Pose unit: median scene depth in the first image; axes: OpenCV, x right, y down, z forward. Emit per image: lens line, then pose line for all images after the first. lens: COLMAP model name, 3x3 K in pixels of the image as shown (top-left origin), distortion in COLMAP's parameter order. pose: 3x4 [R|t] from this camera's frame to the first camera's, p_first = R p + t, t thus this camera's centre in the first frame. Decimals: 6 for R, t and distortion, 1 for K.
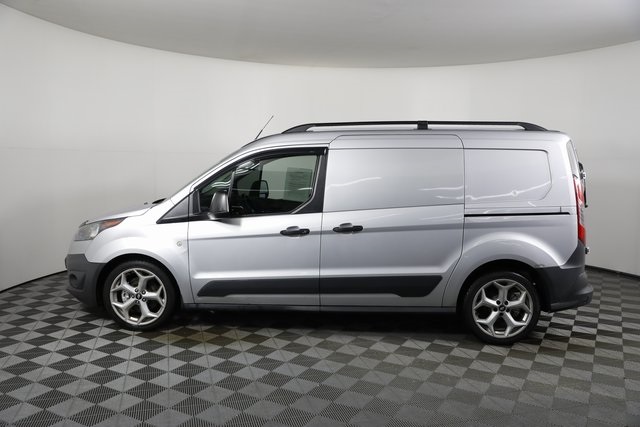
lens RADIAL K [[547.1, 0, 320.0], [0, 547.1, 213.5], [0, 0, 1]] dist [-0.085673, -0.001497]
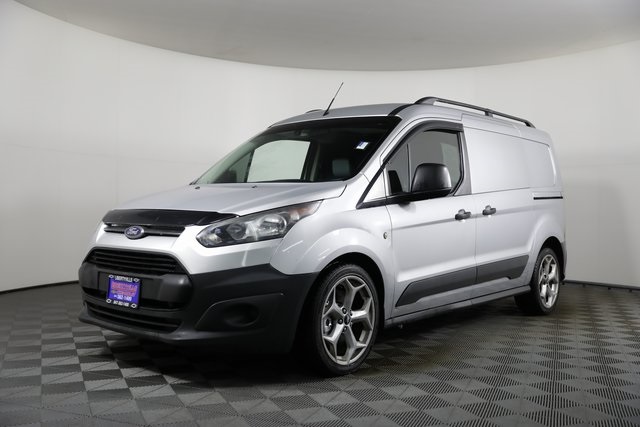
lens RADIAL K [[630.0, 0, 320.0], [0, 630.0, 213.5], [0, 0, 1]] dist [-0.007811, -0.001027]
pose [[0.609699, -0.009819, 0.792572, -0.967114], [0.076843, 0.995945, -0.046774, 0.058615], [-0.788900, 0.089422, 0.607981, 0.553787]]
